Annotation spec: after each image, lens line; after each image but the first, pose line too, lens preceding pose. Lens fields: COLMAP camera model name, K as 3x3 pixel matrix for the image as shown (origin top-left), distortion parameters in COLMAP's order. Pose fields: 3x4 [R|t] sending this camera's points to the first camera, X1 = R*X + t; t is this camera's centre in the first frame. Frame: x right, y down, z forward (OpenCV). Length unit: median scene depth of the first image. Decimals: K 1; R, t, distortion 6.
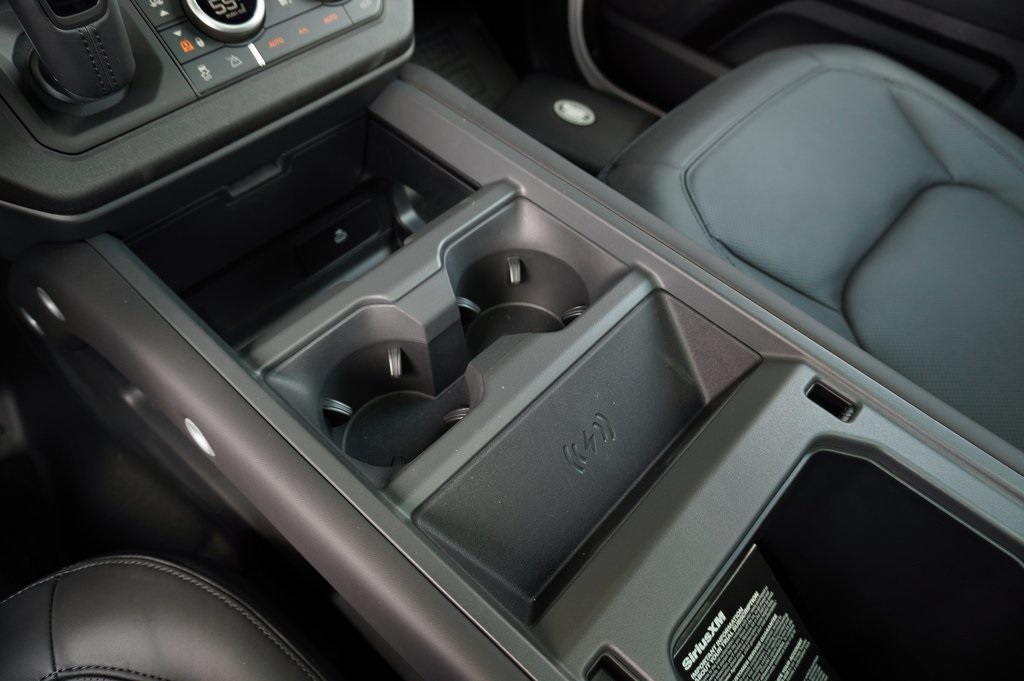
lens RADIAL K [[684.6, 0, 512.0], [0, 684.6, 340.5], [0, 0, 1]] dist [-0.003910, -0.000586]
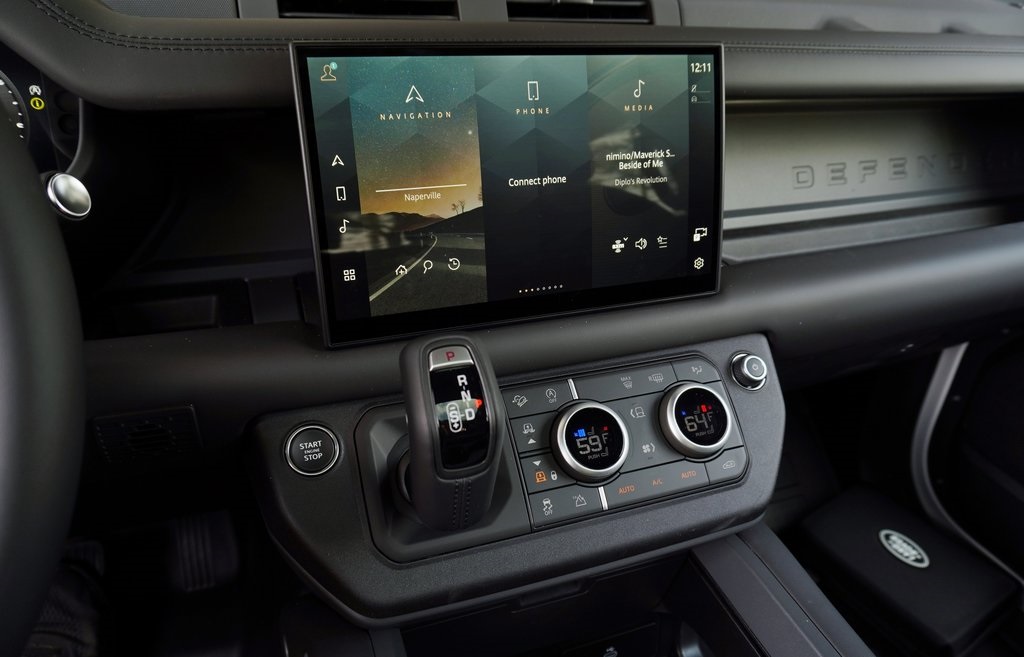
lens RADIAL K [[703.8, 0, 512.0], [0, 703.8, 328.5], [0, 0, 1]] dist [-0.042953, 0.053884]
pose [[0.891554, 0.223667, -0.393834, -0.163698], [-0.367701, 0.865144, -0.341061, -0.253578], [0.264439, 0.448887, 0.853564, 0.043635]]
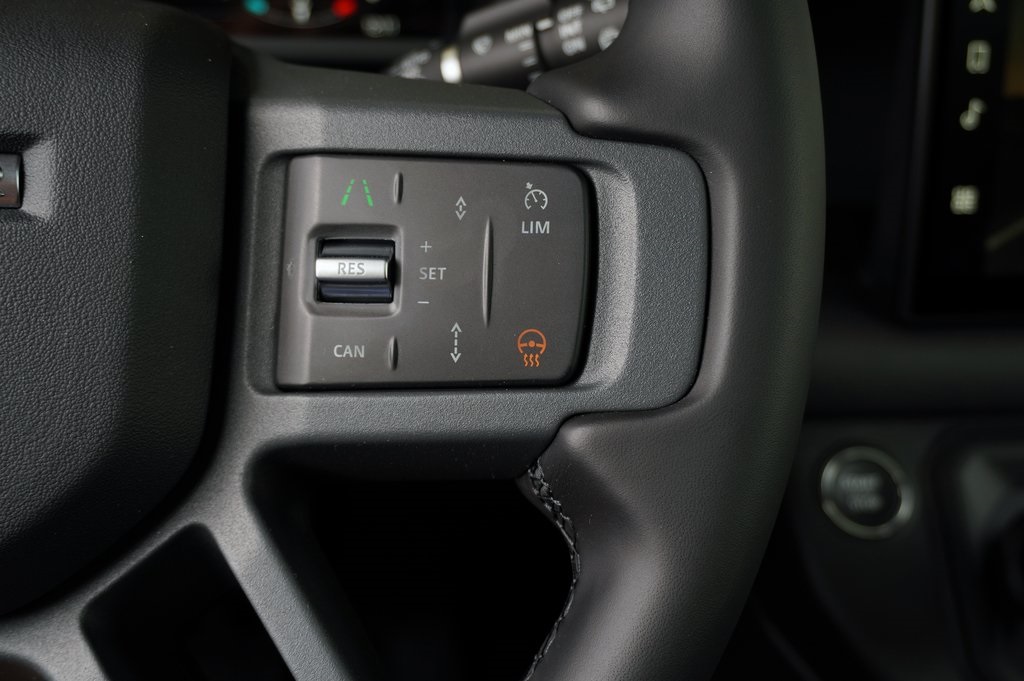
lens RADIAL K [[1231.4, 0, 512.0], [0, 1231.4, 340.5], [0, 0, 1]] dist [0.021663, -0.004104]
pose [[0.756881, 0.299030, -0.581130, -0.413063], [-0.523835, 0.809278, -0.265831, -0.031854], [0.390804, 0.505619, 0.769169, -0.063964]]
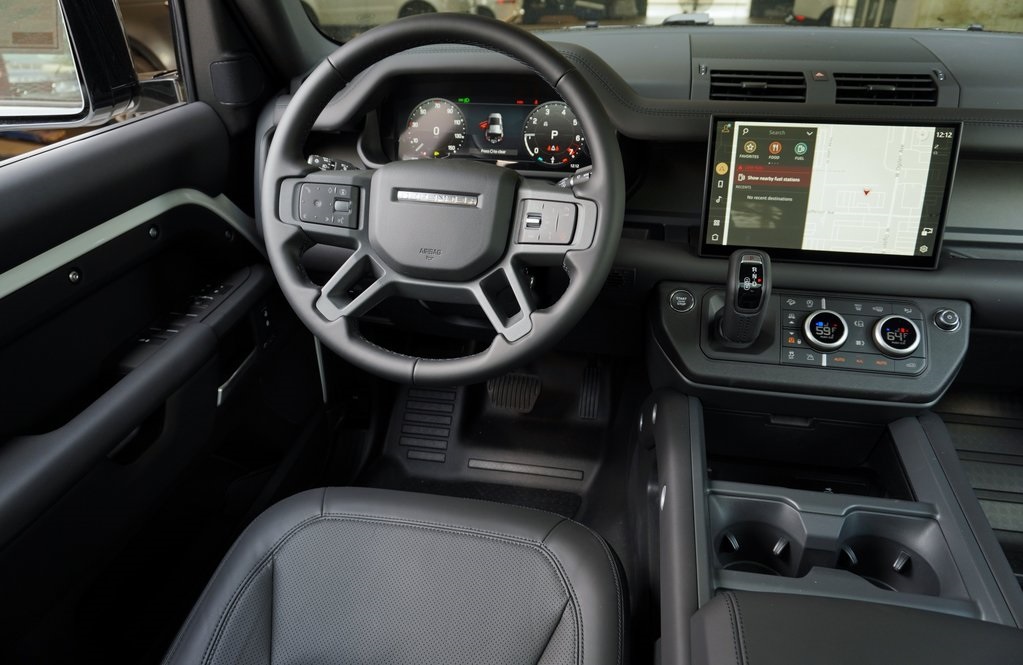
lens RADIAL K [[706.5, 0, 511.5], [0, 706.5, 332.5], [0, 0, 1]] dist [-0.044397, 0.051772]
pose [[0.522702, 0.380793, -0.762745, 0.575420], [-0.653963, 0.753075, -0.072190, 0.192306], [0.546914, 0.536540, 0.642658, -0.660639]]
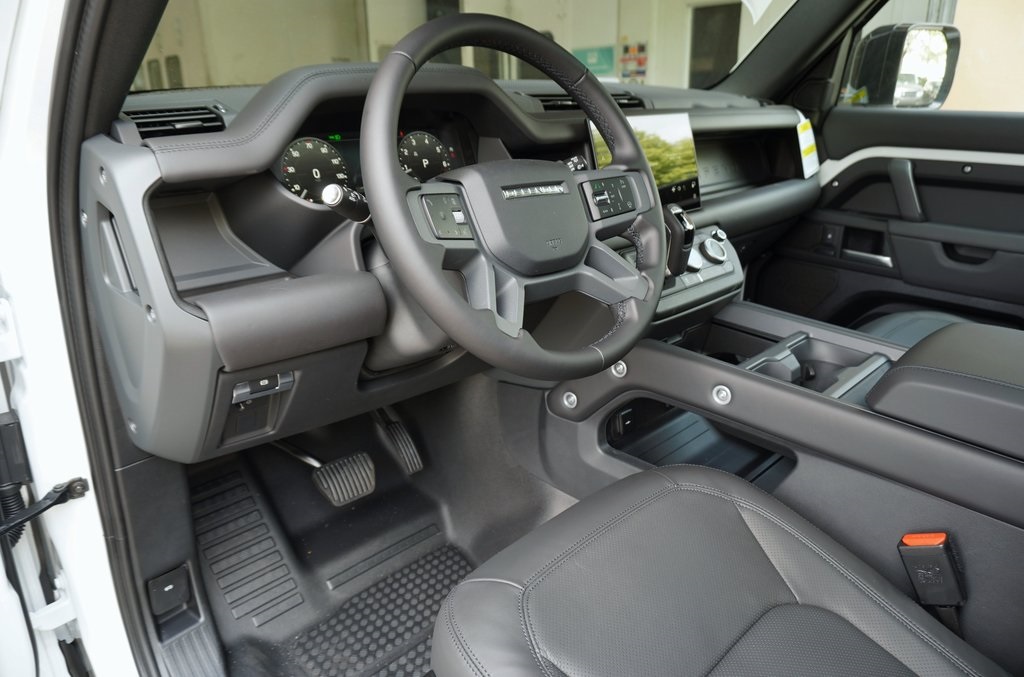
lens RADIAL K [[706.8, 0, 512.0], [0, 706.8, 338.5], [0, 0, 1]] dist [0.001860, 0.000532]
pose [[0.998304, -0.011566, -0.057050, -0.934942], [-0.020586, 0.846580, -0.531863, 1.164870], [0.054449, 0.532135, 0.844907, -1.094742]]
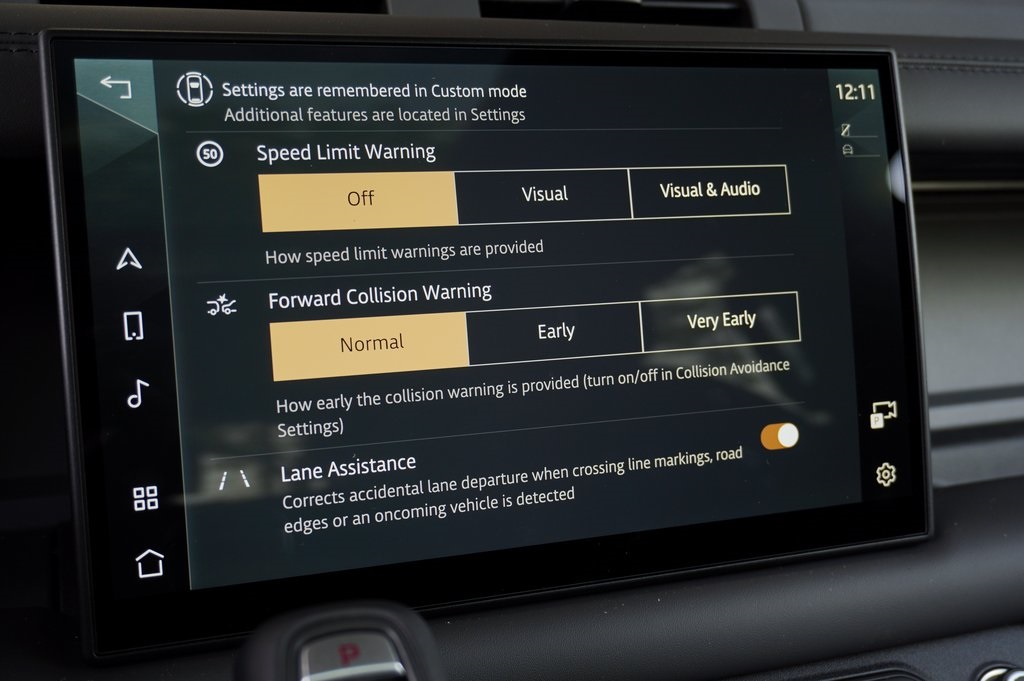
lens RADIAL K [[1258.8, 0, 513.7], [0, 1258.8, 352.8], [0, 0, 1]] dist [0.008297, 0.016727]
pose [[0.893850, 0.093846, -0.438434, -0.201575], [-0.349634, 0.758057, -0.550550, -0.271978], [0.280691, 0.645401, 0.710401, 0.200475]]
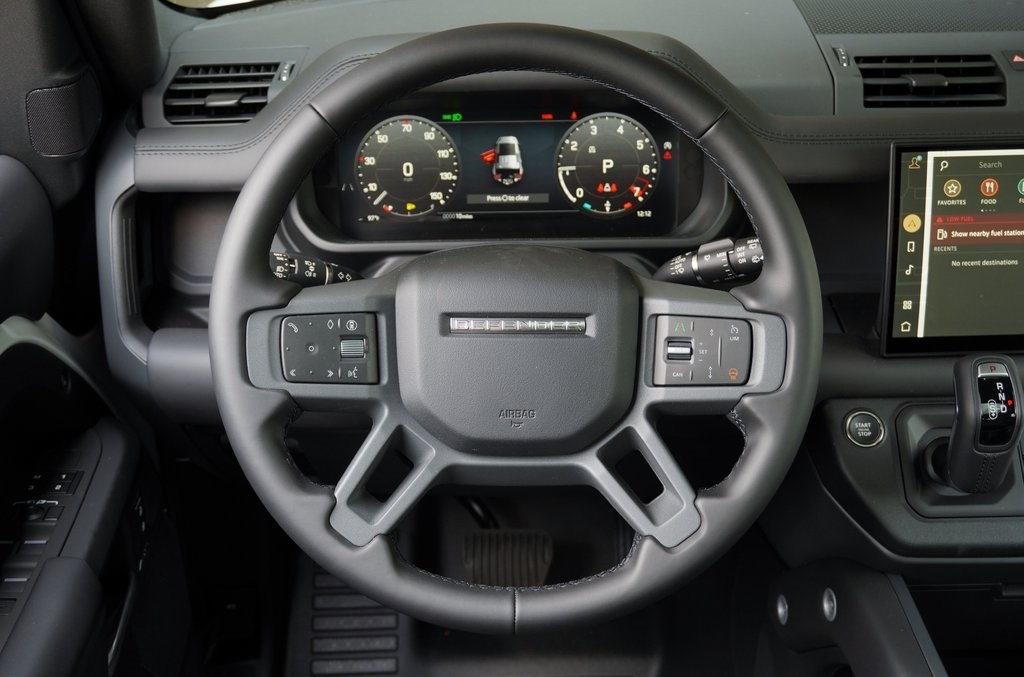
lens RADIAL K [[1231.4, 0, 512.0], [0, 1231.4, 338.5], [0, 0, 1]] dist [0.021663, -0.004104]
pose [[0.691927, 0.305327, -0.654227, 0.243119], [-0.548780, 0.811246, -0.201795, 0.334129], [0.469125, 0.498654, 0.728880, -1.172549]]
